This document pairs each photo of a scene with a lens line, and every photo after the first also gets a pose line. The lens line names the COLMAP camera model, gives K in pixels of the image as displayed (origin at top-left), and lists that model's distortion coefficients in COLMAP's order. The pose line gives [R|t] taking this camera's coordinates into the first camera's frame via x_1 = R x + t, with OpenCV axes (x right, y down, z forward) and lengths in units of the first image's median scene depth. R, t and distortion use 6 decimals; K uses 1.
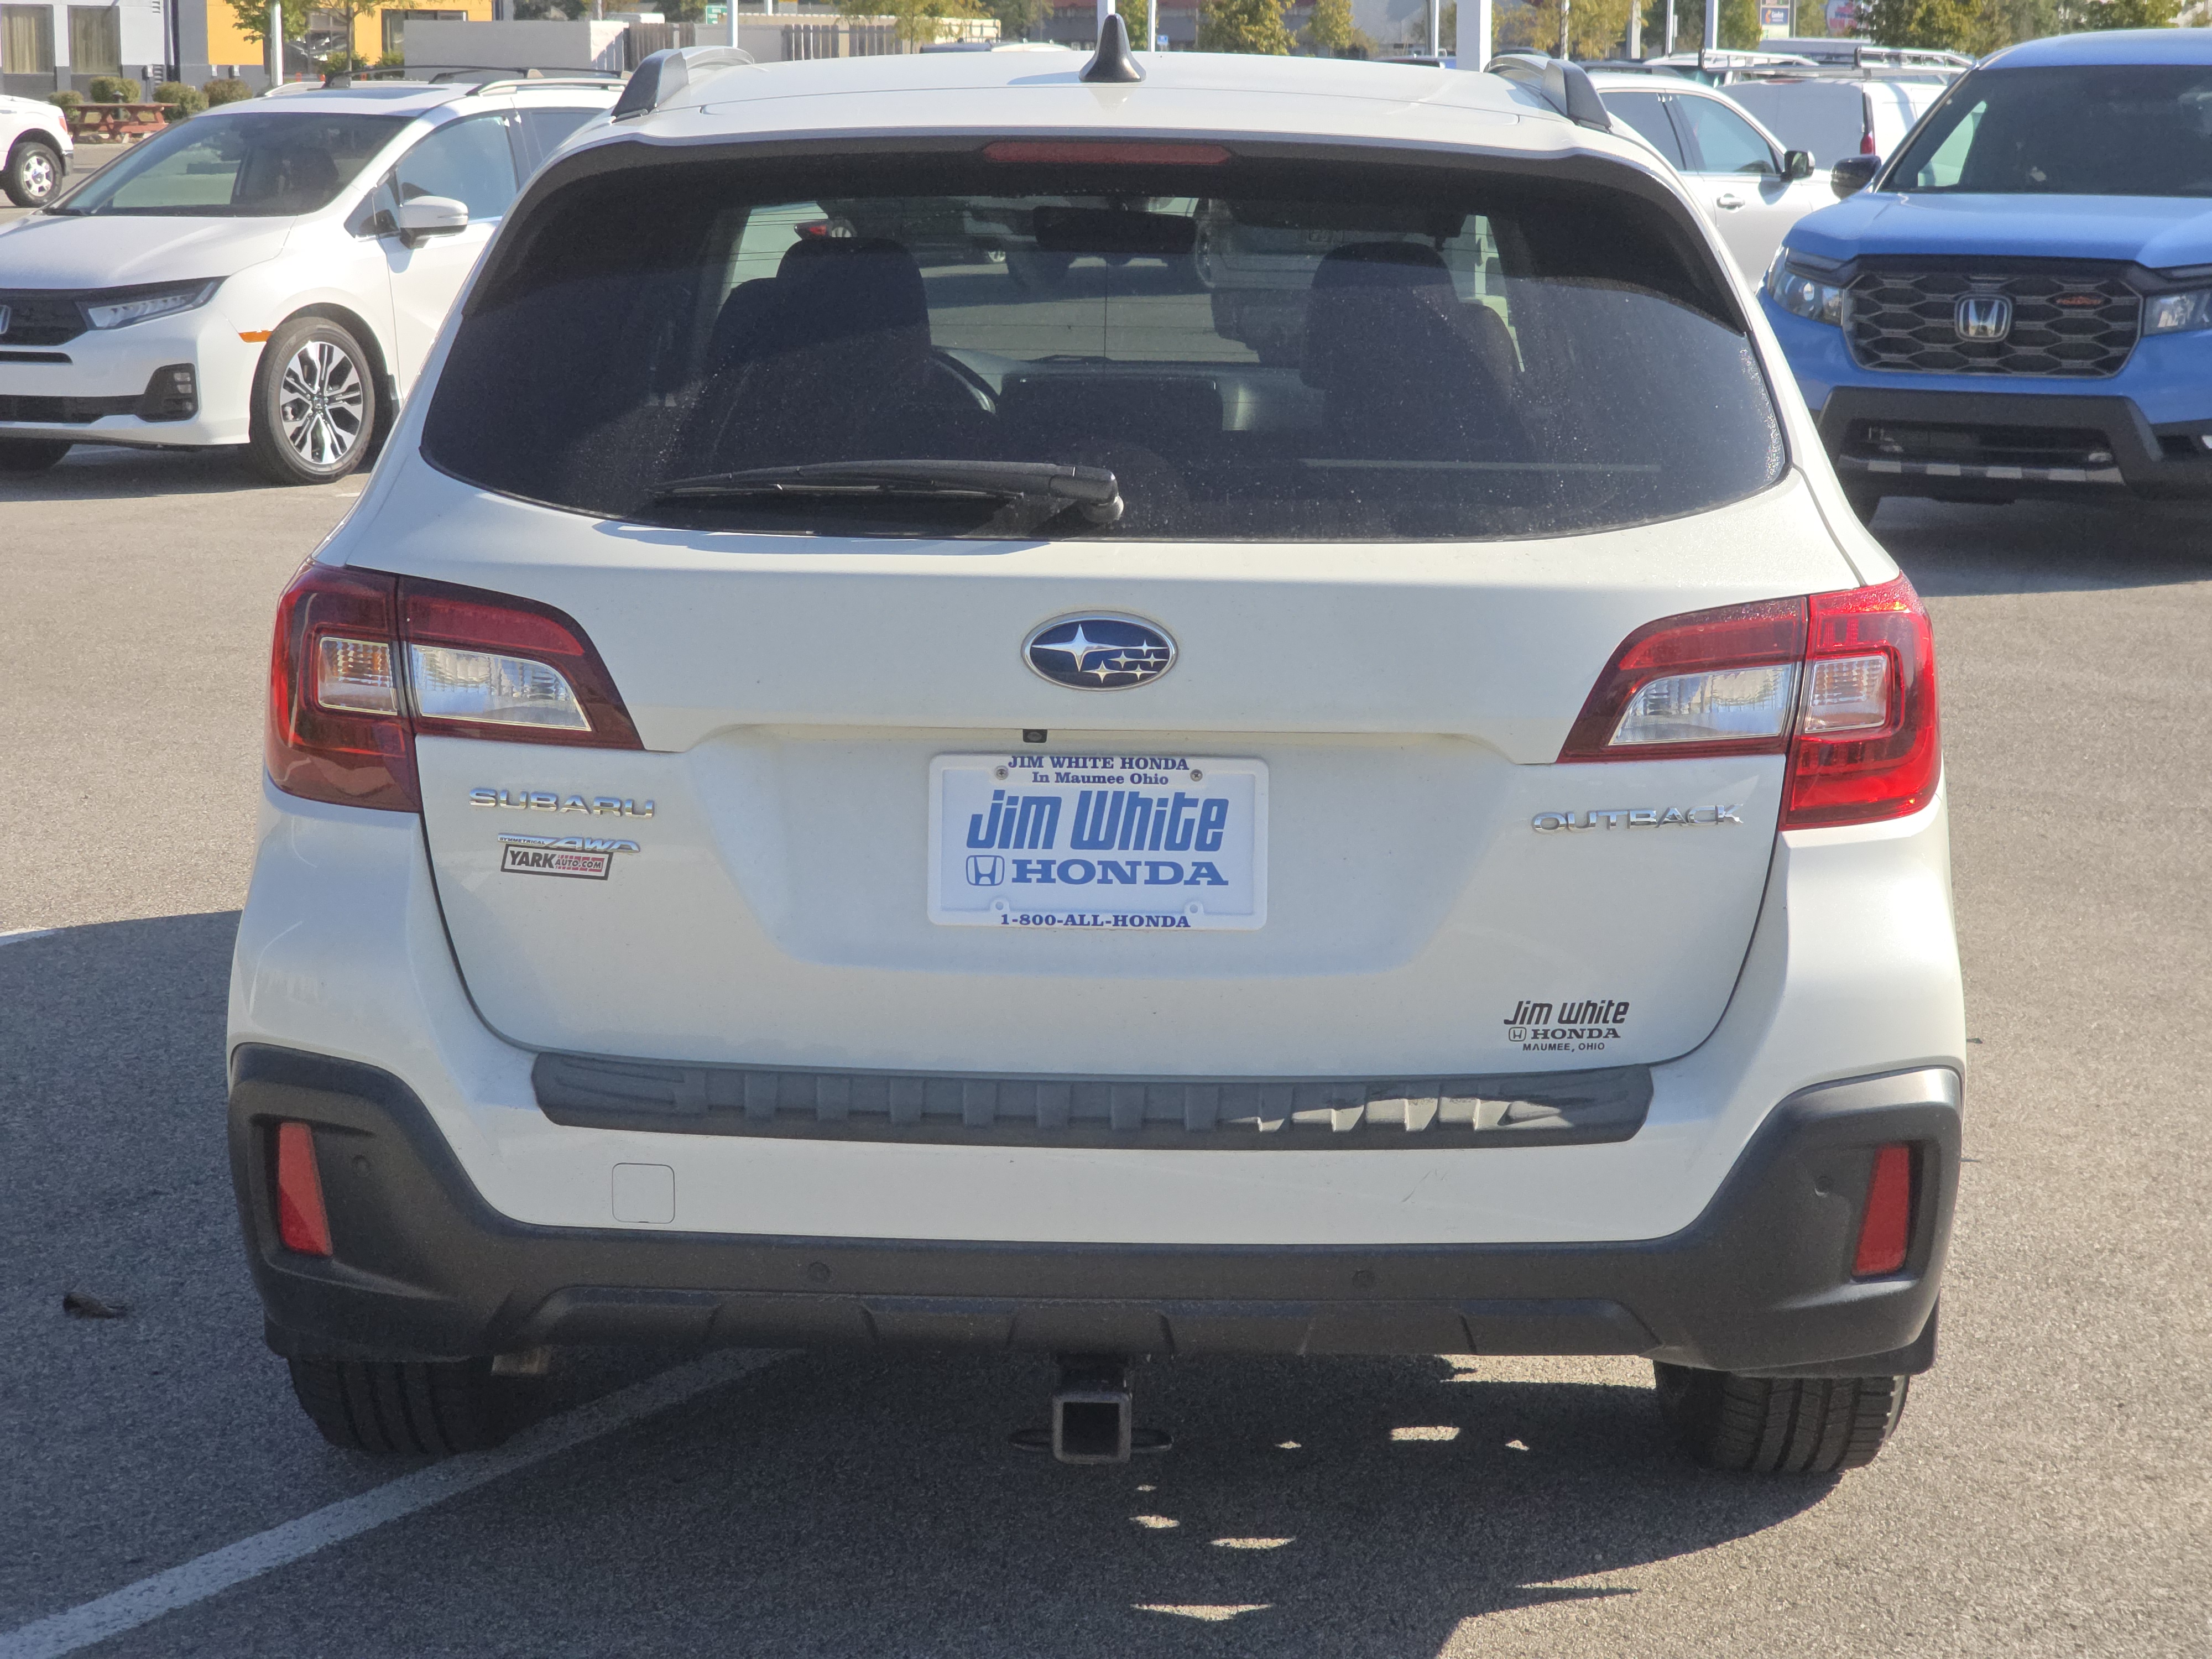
lens RADIAL K [[4264.0, 0, 1110.6], [0, 4264.0, 836.1], [0, 0, 1]] dist [-0.073985, 0.000000]
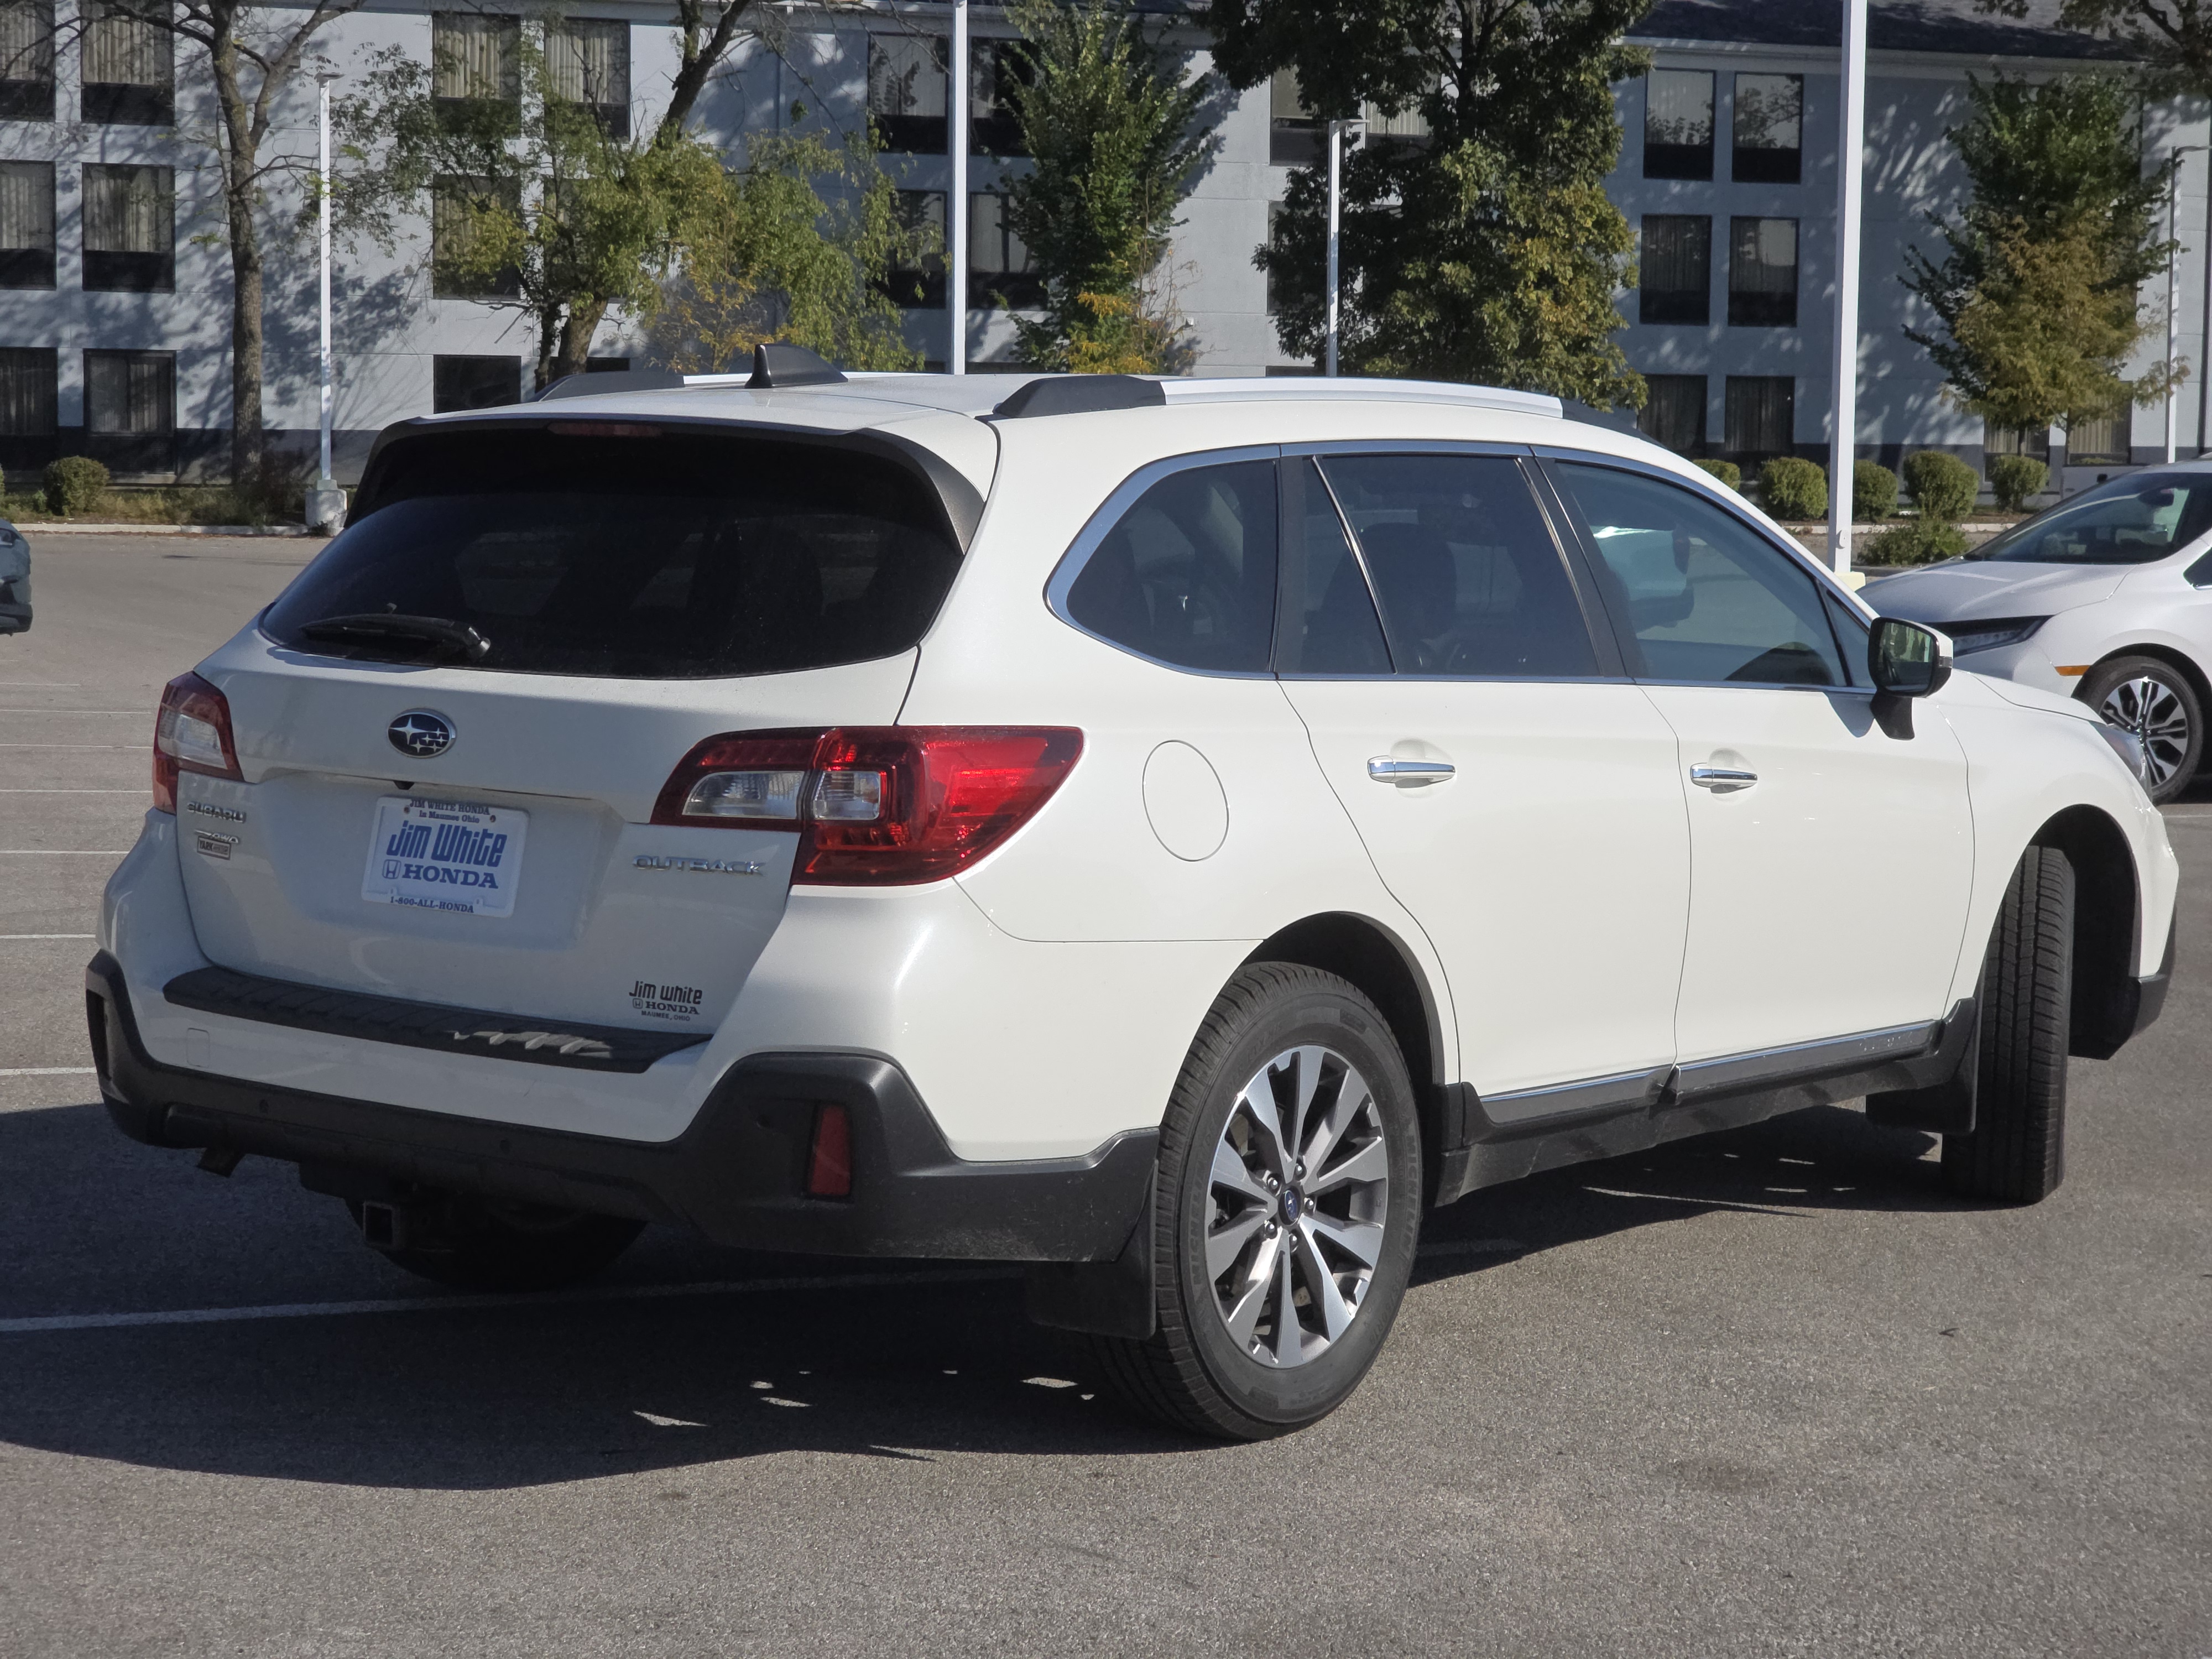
lens RADIAL K [[4264.0, 0, 1101.5], [0, 4264.0, 827.1], [0, 0, 1]] dist [-0.073985, 0.000000]
pose [[0.786533, 0.062429, -0.614385, 1.163744], [-0.118984, 0.991556, -0.051569, 0.043227], [0.605977, 0.113663, 0.787320, -0.101713]]
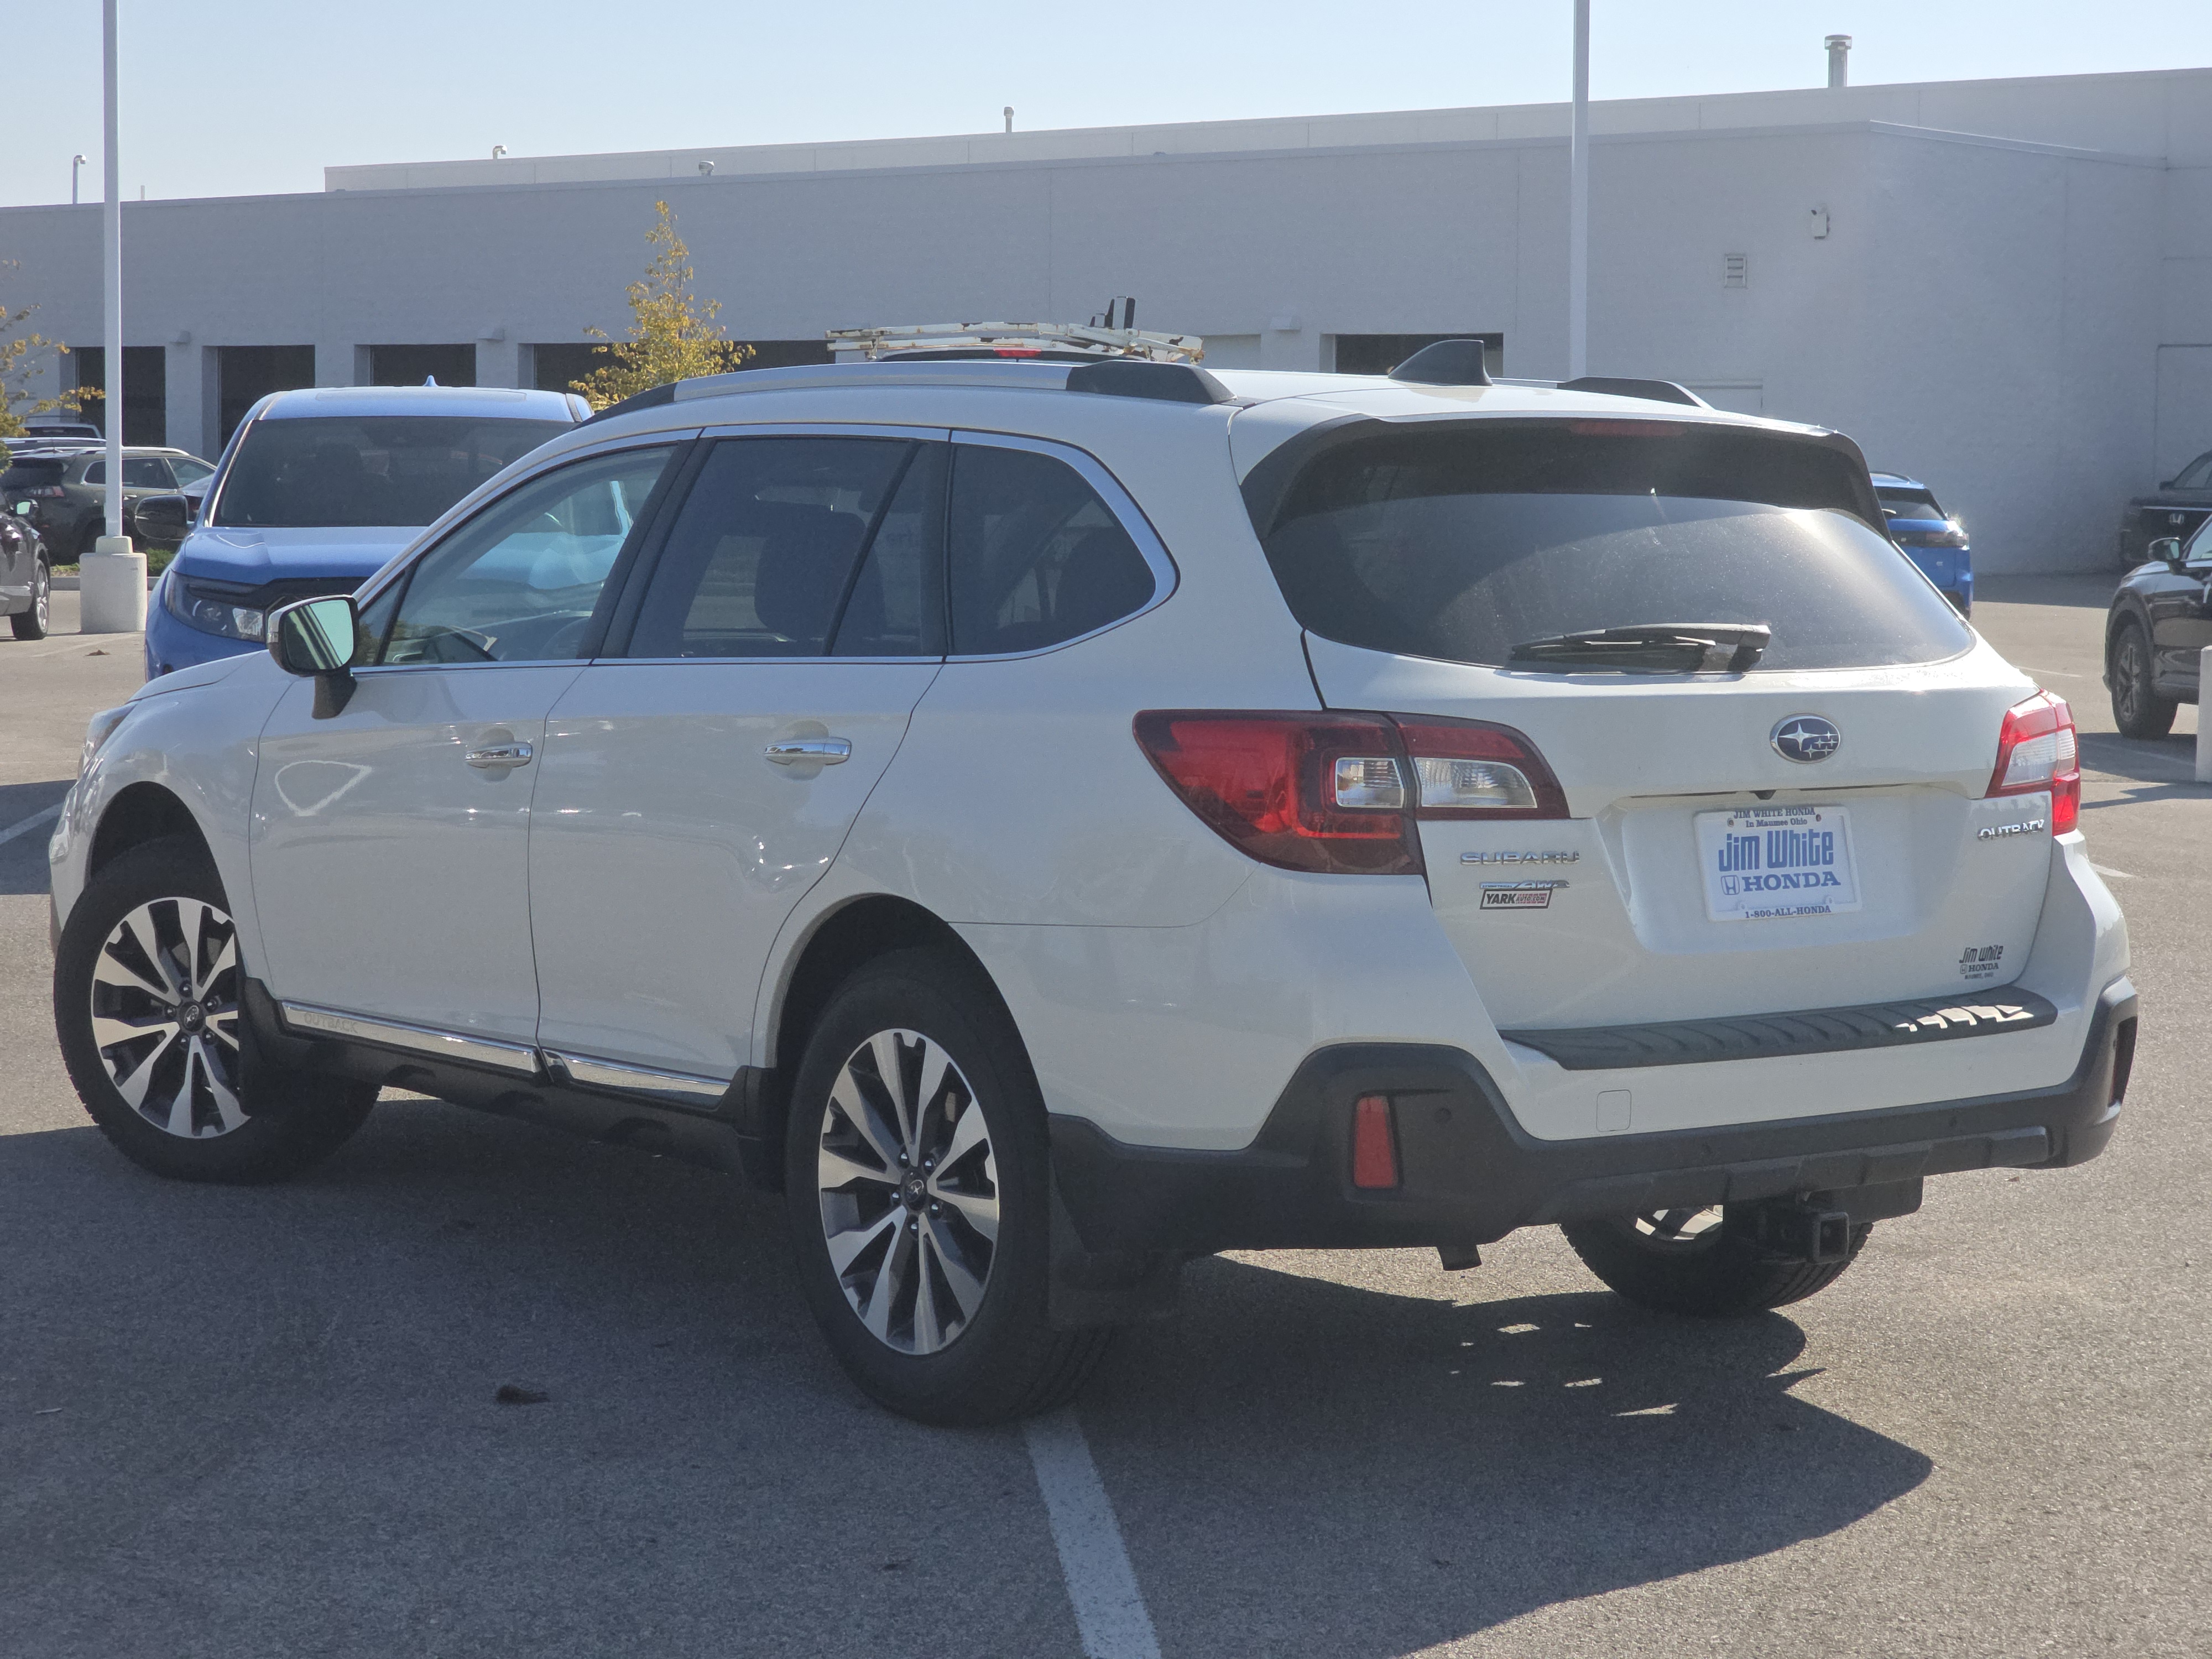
lens RADIAL K [[4264.0, 0, 1098.4], [0, 4264.0, 821.0], [0, 0, 1]] dist [-0.073985, 0.000000]
pose [[0.811874, -0.052310, 0.581485, -1.112247], [0.104114, 0.992985, -0.056037, 0.047533], [-0.574475, 0.106036, 0.811625, -0.124822]]
